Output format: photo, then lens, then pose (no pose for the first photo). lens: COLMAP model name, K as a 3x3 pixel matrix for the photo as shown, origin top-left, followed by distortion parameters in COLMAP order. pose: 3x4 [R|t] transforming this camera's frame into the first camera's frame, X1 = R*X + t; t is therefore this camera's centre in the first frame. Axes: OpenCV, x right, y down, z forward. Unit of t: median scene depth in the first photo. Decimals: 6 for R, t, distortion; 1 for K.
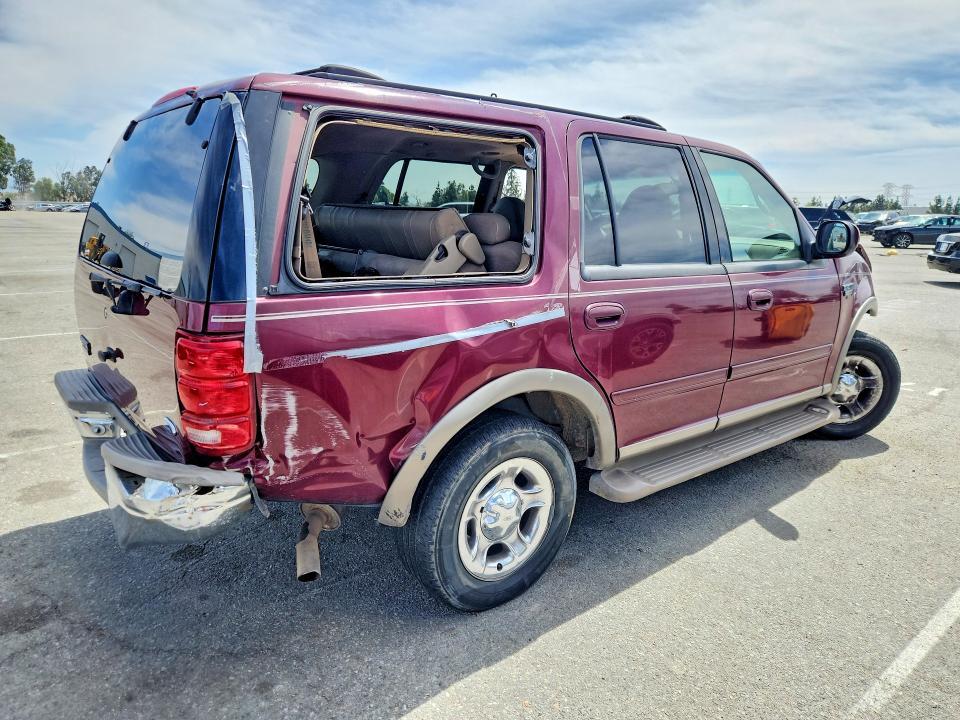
lens RADIAL K [[641.4, 0, 482.5], [0, 641.4, 360.9], [0, 0, 1]] dist [0.052442, -0.050032]
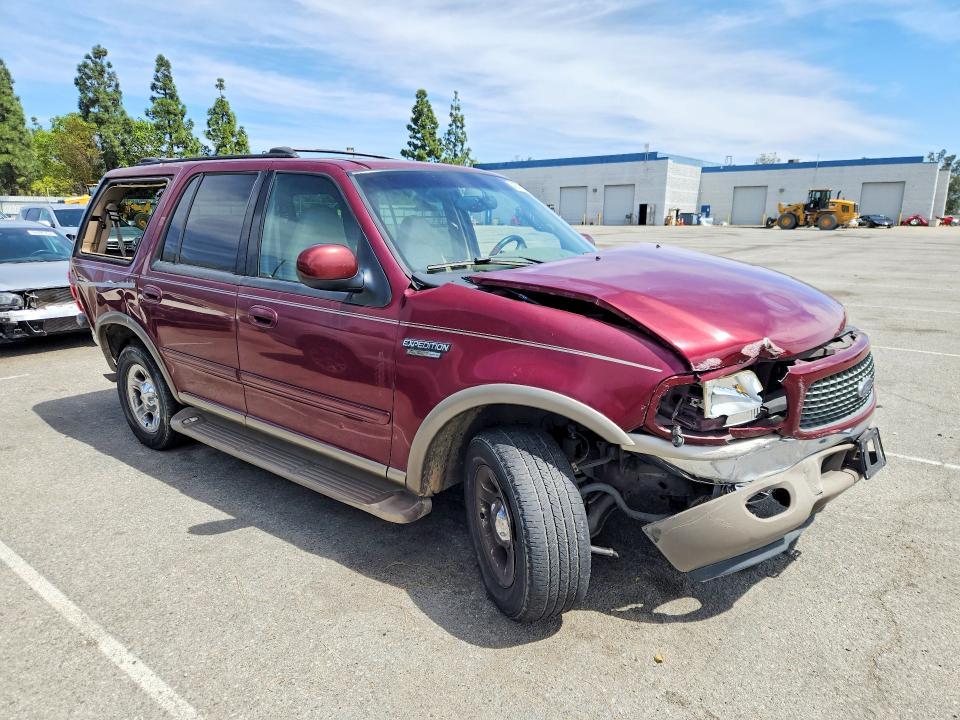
lens RADIAL K [[641.4, 0, 482.5], [0, 641.4, 360.9], [0, 0, 1]] dist [0.052442, -0.050032]
pose [[0.235690, 0.207680, -0.949378, 1.475640], [-0.240638, 0.958949, 0.150033, -0.264977], [0.941564, 0.193095, 0.275990, 1.036436]]
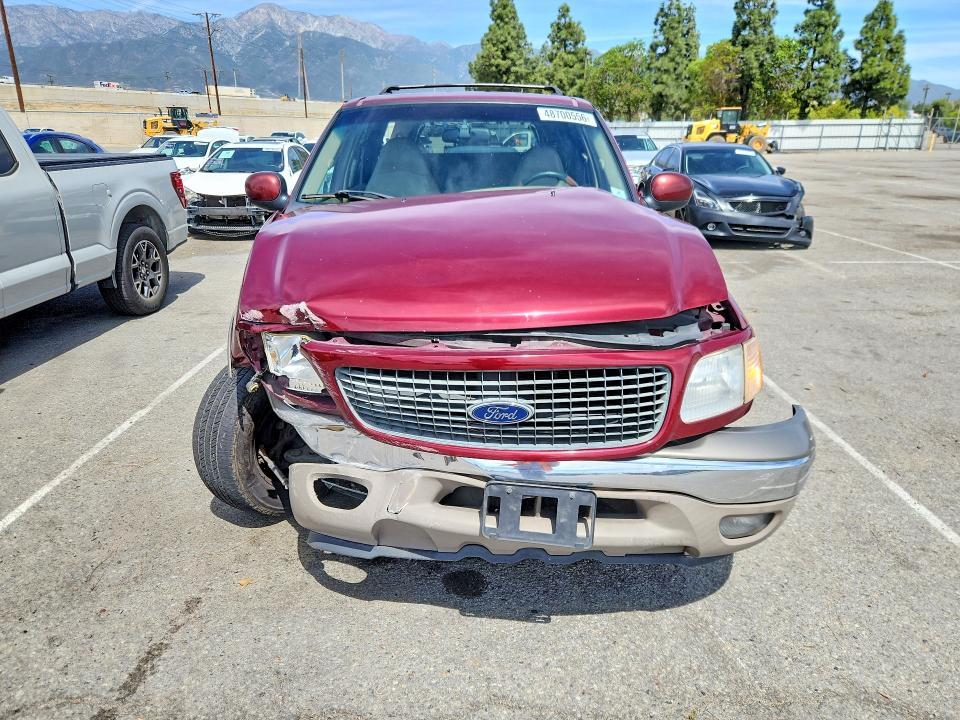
lens RADIAL K [[641.4, 0, 482.5], [0, 641.4, 360.9], [0, 0, 1]] dist [0.052442, -0.050032]
pose [[-0.626701, 0.251148, -0.737679, 1.456008], [-0.190354, 0.868624, 0.457447, -0.285178], [0.755652, 0.427103, -0.496561, 1.110648]]
